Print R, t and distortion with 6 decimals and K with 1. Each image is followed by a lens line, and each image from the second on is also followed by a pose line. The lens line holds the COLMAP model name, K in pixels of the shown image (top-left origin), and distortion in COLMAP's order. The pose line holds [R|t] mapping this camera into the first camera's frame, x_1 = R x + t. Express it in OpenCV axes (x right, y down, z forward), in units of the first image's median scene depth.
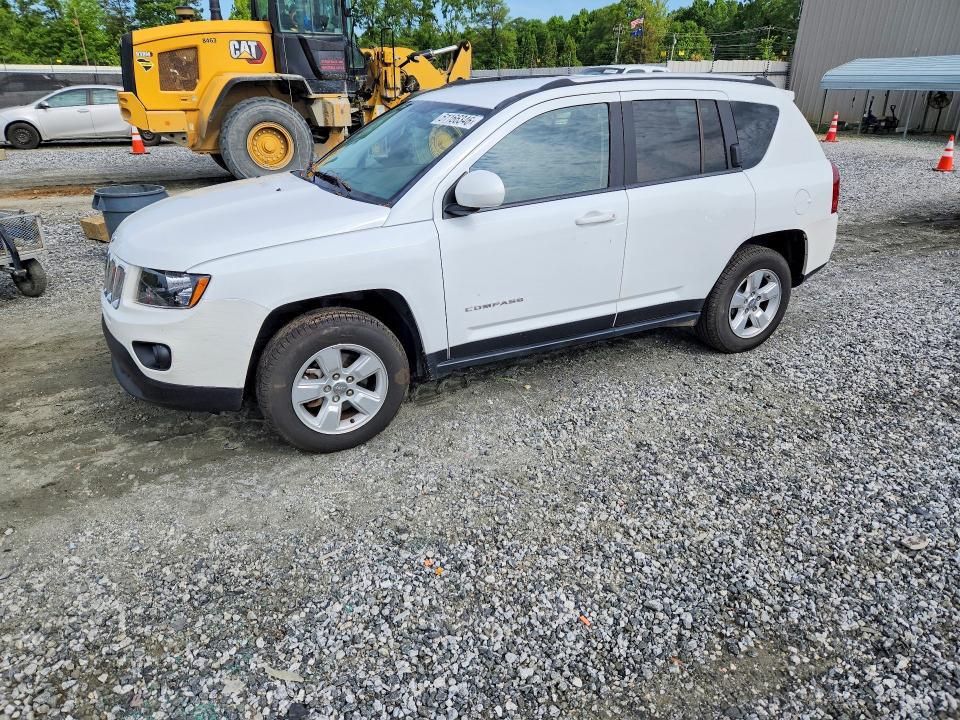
lens RADIAL K [[642.8, 0, 480.0], [0, 642.8, 360.0], [0, 0, 1]] dist [0.053064, -0.040796]
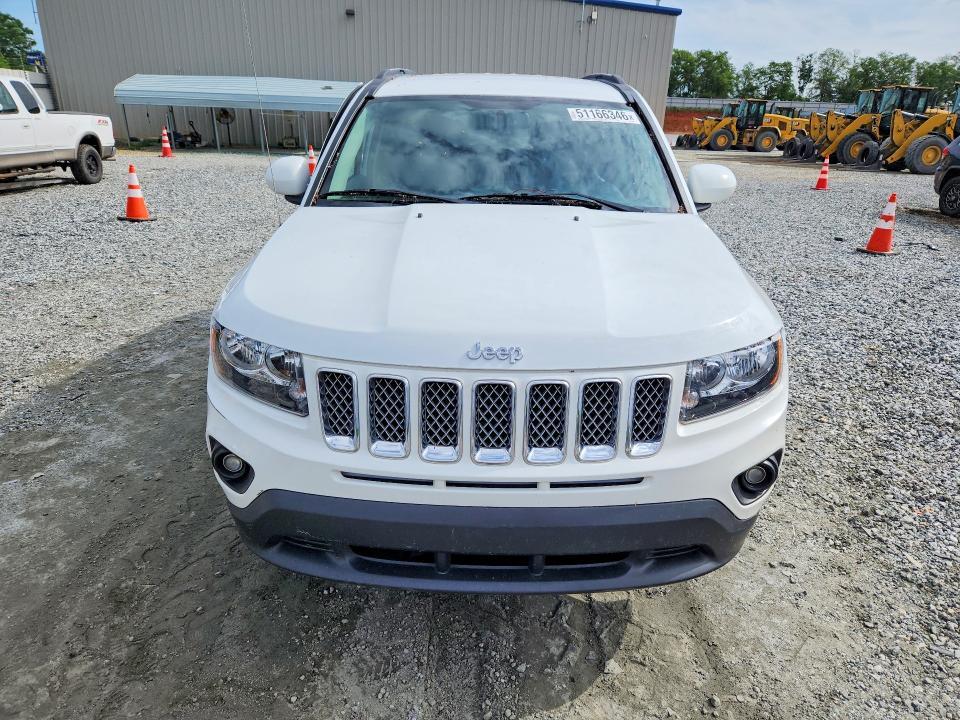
lens RADIAL K [[642.8, 0, 480.0], [0, 642.8, 360.0], [0, 0, 1]] dist [0.053064, -0.040796]
pose [[0.468341, -0.305289, 0.829129, -0.151559], [0.325374, 0.932054, 0.159396, -0.041015], [-0.821455, 0.195126, 0.535852, 0.115685]]
